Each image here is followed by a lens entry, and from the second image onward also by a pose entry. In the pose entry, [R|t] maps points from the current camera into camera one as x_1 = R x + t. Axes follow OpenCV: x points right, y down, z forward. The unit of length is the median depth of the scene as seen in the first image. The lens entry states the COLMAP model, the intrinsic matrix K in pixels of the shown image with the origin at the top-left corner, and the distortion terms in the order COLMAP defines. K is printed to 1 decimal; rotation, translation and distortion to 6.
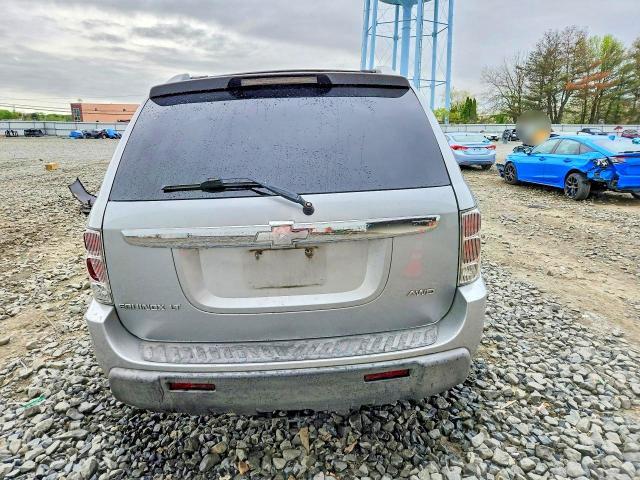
lens RADIAL K [[479.4, 0, 319.7], [0, 479.4, 239.2], [0, 0, 1]] dist [0.036721, -0.015698]
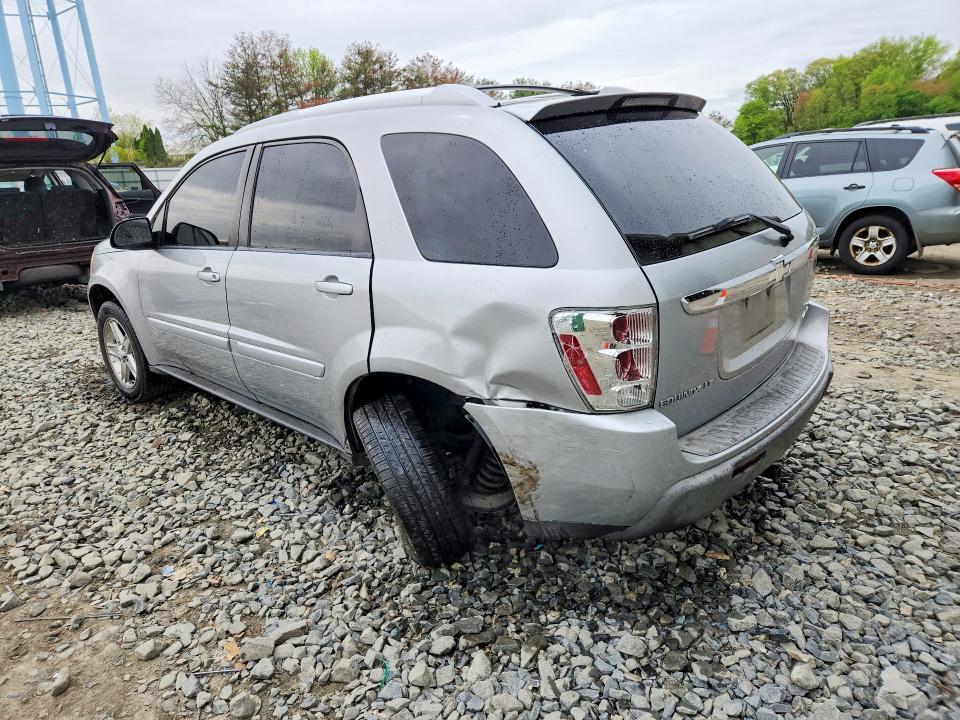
lens RADIAL K [[719.1, 0, 480.2], [0, 719.1, 361.3], [0, 0, 1]] dist [0.036721, -0.015698]
pose [[0.665533, -0.215667, 0.714531, -0.156720], [0.197695, 0.974087, 0.109871, -0.011396], [-0.719710, 0.068137, 0.690923, 0.048349]]
